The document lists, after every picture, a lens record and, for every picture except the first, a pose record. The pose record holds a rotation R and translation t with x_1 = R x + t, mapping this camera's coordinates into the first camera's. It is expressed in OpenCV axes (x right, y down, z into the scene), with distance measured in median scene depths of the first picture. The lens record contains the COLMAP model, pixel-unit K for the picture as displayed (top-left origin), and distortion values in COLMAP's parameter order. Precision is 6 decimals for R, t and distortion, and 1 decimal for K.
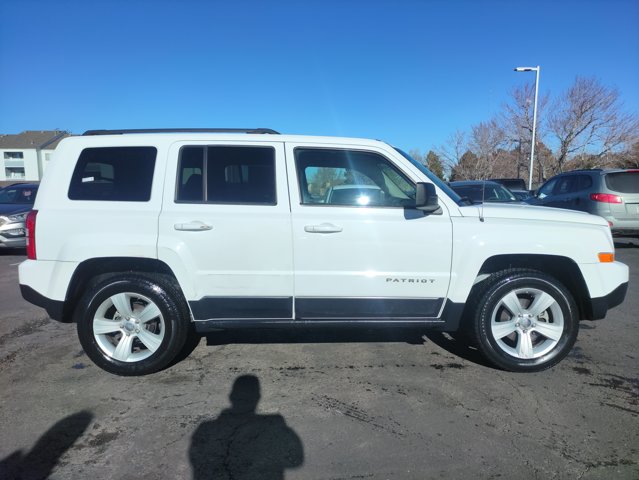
lens RADIAL K [[467.6, 0, 319.5], [0, 467.6, 240.0], [0, 0, 1]] dist [0.041130, -0.014506]
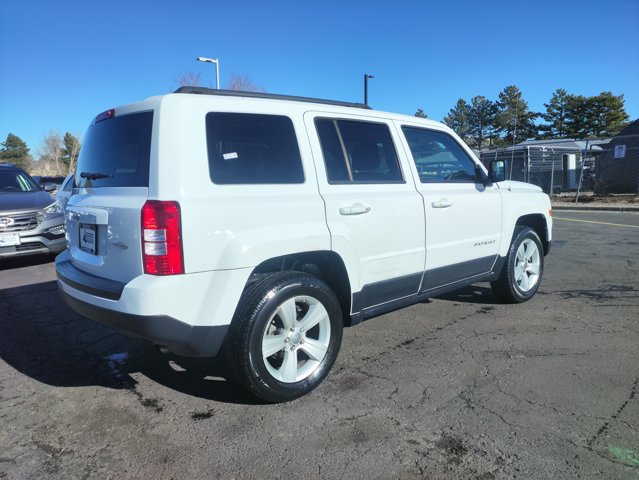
lens RADIAL K [[467.6, 0, 319.5], [0, 467.6, 240.0], [0, 0, 1]] dist [0.041130, -0.014506]
pose [[0.750281, -0.105688, 0.652617, -0.888903], [0.086591, 0.994345, 0.061480, -0.031185], [-0.655424, 0.010383, 0.755190, 0.365307]]
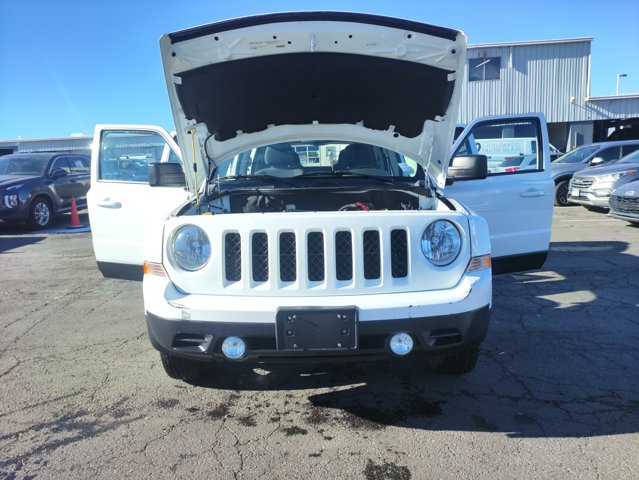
lens RADIAL K [[467.6, 0, 319.5], [0, 467.6, 240.0], [0, 0, 1]] dist [0.041130, -0.014506]
pose [[-0.002531, 0.159815, -0.987144, 1.304572], [-0.061612, 0.985247, 0.159666, -0.130502], [0.998097, 0.061224, 0.007353, 1.255672]]
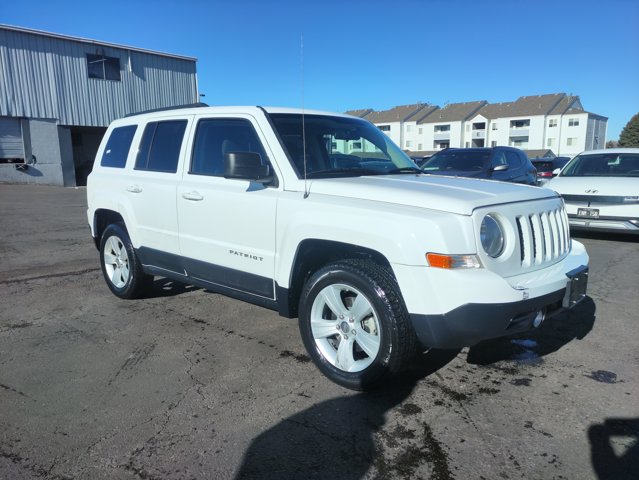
lens RADIAL K [[467.6, 0, 319.5], [0, 467.6, 240.0], [0, 0, 1]] dist [0.041130, -0.014506]
pose [[0.743302, 0.111895, -0.659531, 0.919733], [-0.065976, 0.993367, 0.094177, -0.043908], [0.665694, -0.026489, 0.745754, 0.381819]]
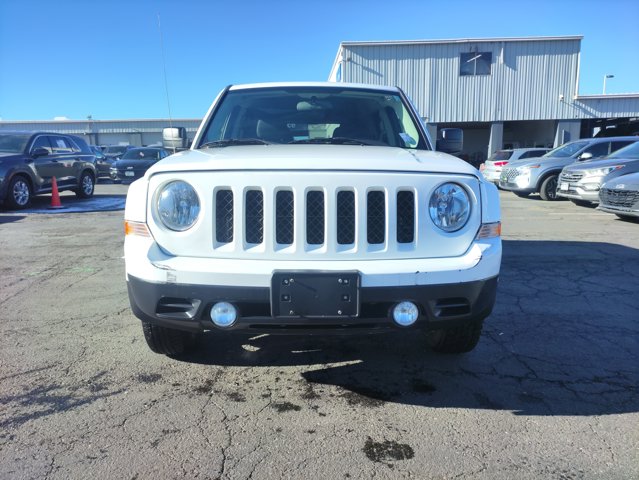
lens RADIAL K [[467.6, 0, 319.5], [0, 467.6, 240.0], [0, 0, 1]] dist [0.041130, -0.014506]
pose [[0.022723, 0.173579, -0.984558, 1.260279], [-0.089054, 0.981249, 0.170940, -0.078690], [0.995768, 0.083794, 0.037755, 1.242151]]
